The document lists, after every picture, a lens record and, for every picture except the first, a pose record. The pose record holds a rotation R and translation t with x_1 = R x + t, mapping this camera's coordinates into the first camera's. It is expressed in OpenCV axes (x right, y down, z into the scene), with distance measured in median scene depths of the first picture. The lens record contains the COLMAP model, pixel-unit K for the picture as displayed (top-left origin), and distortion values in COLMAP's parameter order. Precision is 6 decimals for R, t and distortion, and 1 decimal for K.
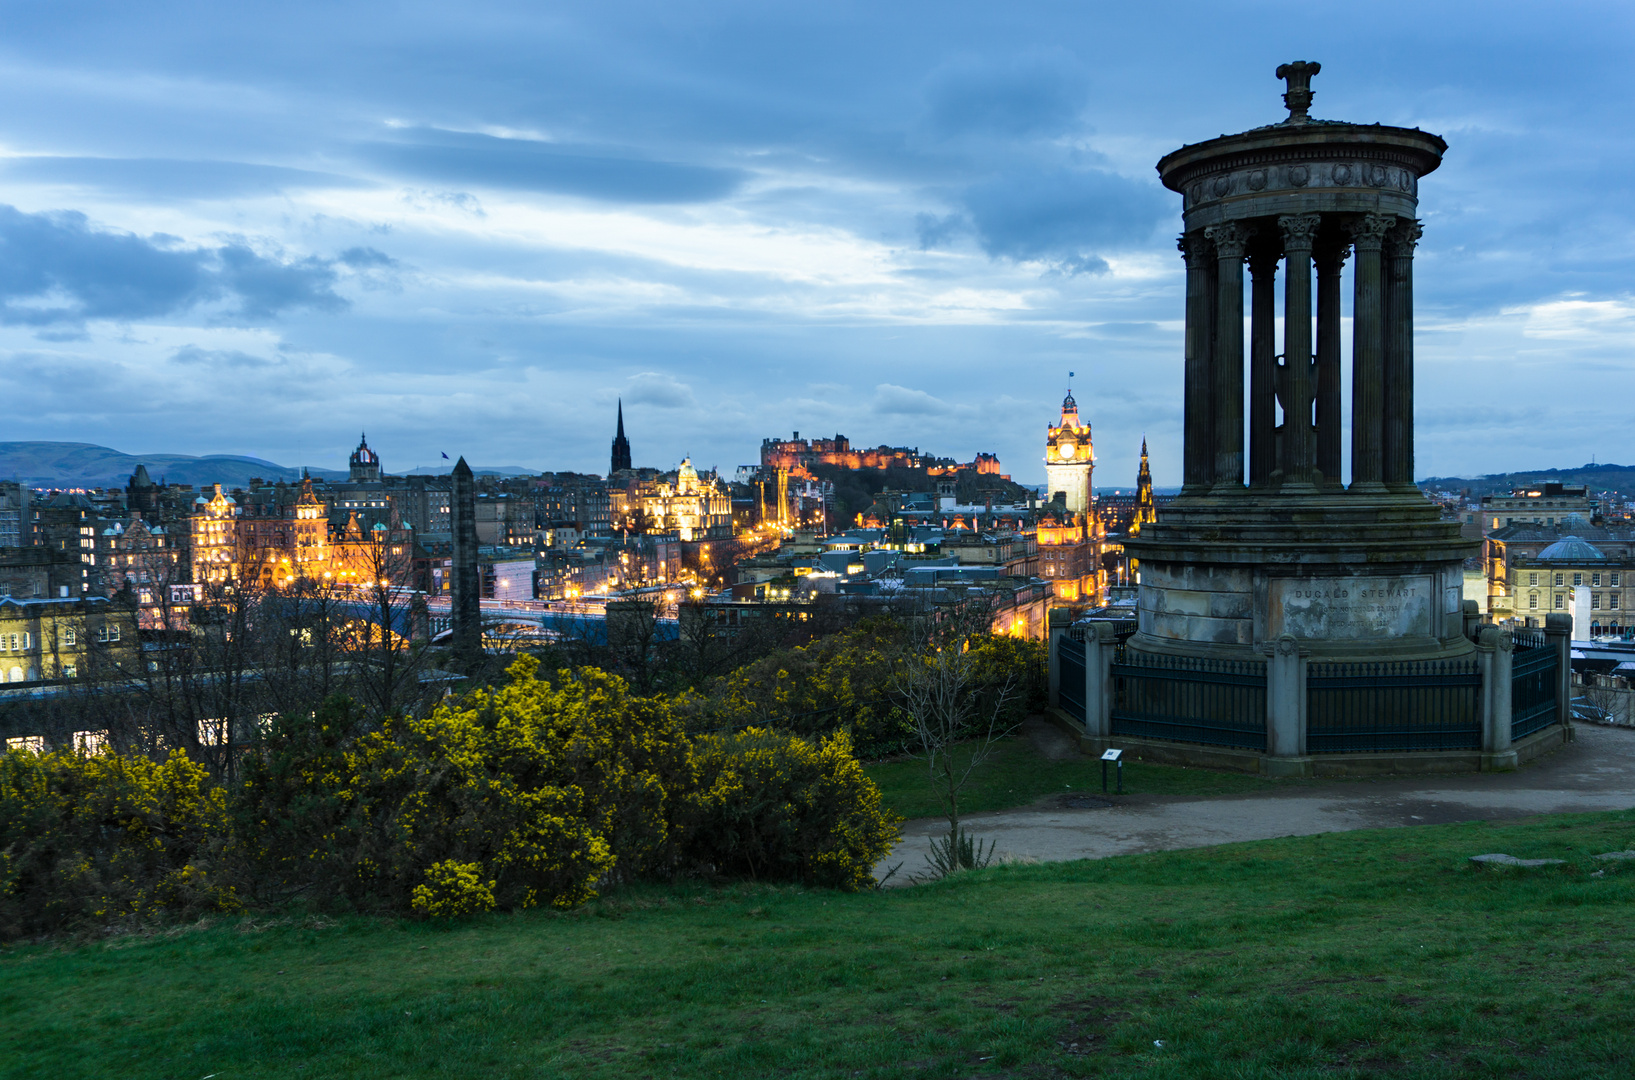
lens RADIAL K [[1425.1, 0, 829.1], [0, 1425.1, 544.7], [0, 0, 1]] dist [0.083145, 0.005065]
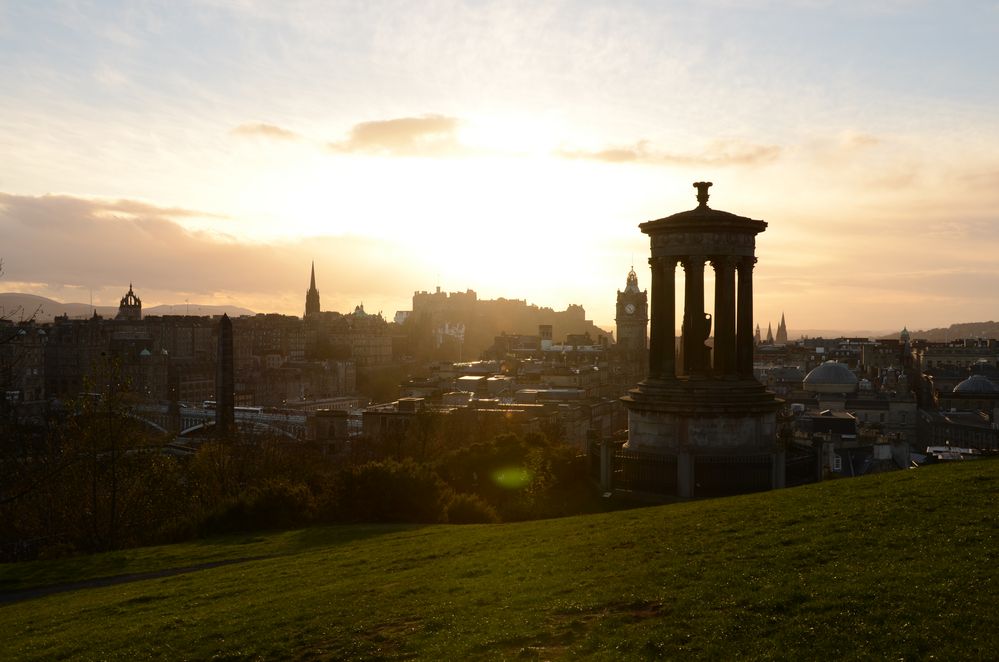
lens RADIAL K [[1143.0, 0, 492.4], [0, 1143.0, 329.9], [0, 0, 1]] dist [0.057266, 0.000000]
pose [[0.999196, 0.022010, 0.033506, -0.010088], [-0.021105, 0.999409, -0.027138, -0.011866], [-0.034083, 0.026409, 0.999070, -0.153403]]
